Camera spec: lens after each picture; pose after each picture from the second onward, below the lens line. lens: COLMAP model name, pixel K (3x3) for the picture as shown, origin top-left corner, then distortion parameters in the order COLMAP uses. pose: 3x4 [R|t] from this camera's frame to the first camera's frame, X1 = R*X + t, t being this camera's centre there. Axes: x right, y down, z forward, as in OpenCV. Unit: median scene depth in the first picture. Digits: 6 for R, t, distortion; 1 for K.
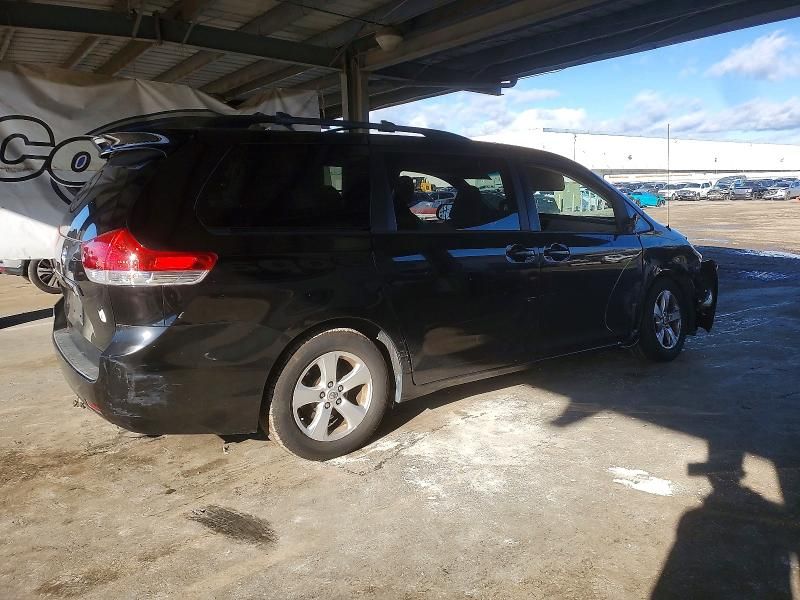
lens RADIAL K [[623.7, 0, 406.8], [0, 623.7, 299.0], [0, 0, 1]] dist [-0.007606, 0.046774]
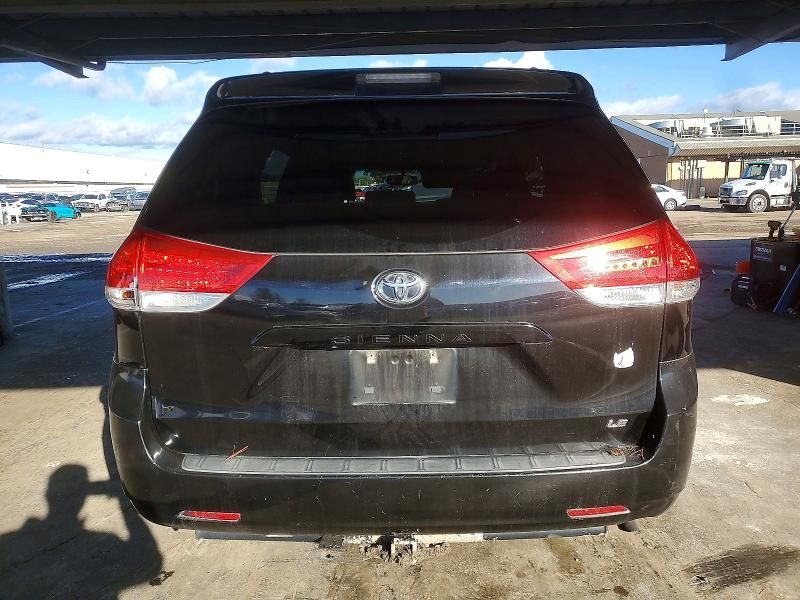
lens RADIAL K [[623.7, 0, 406.8], [0, 623.7, 299.0], [0, 0, 1]] dist [-0.007606, 0.046774]
pose [[0.585354, -0.133957, 0.799635, -0.414263], [0.149685, 0.987158, 0.055798, -0.038314], [-0.796841, 0.087032, 0.597888, 0.292223]]
